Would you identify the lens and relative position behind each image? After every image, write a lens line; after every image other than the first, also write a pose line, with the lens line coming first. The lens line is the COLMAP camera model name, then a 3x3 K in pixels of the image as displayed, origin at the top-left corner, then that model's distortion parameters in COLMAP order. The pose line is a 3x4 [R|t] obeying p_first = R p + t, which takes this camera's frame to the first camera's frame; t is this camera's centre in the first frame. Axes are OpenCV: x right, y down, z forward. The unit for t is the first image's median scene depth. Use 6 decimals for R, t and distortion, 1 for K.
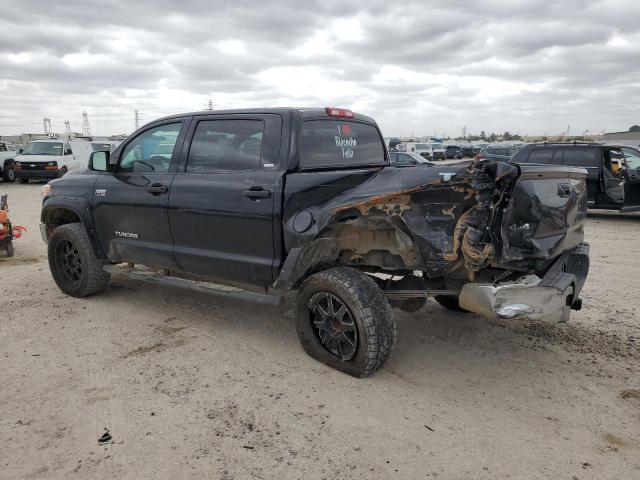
lens RADIAL K [[491.0, 0, 324.1], [0, 491.0, 237.8], [0, 0, 1]] dist [0.017839, 0.012919]
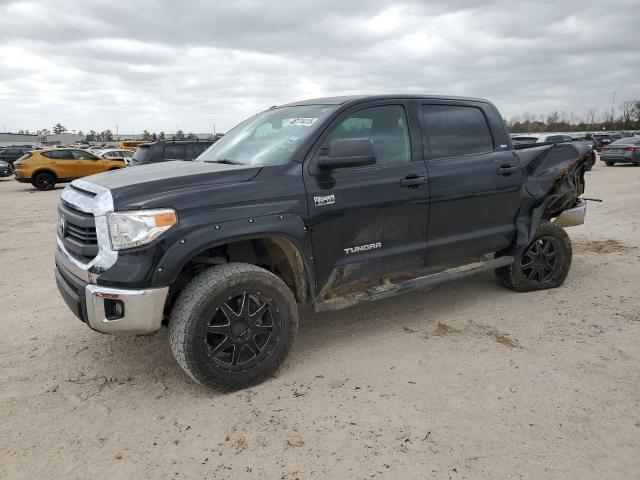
lens RADIAL K [[491.0, 0, 324.1], [0, 491.0, 237.8], [0, 0, 1]] dist [0.017839, 0.012919]
pose [[0.361117, -0.189587, 0.913045, -1.148284], [0.176256, 0.975343, 0.132812, -0.137110], [-0.915712, 0.112969, 0.385629, 0.790216]]
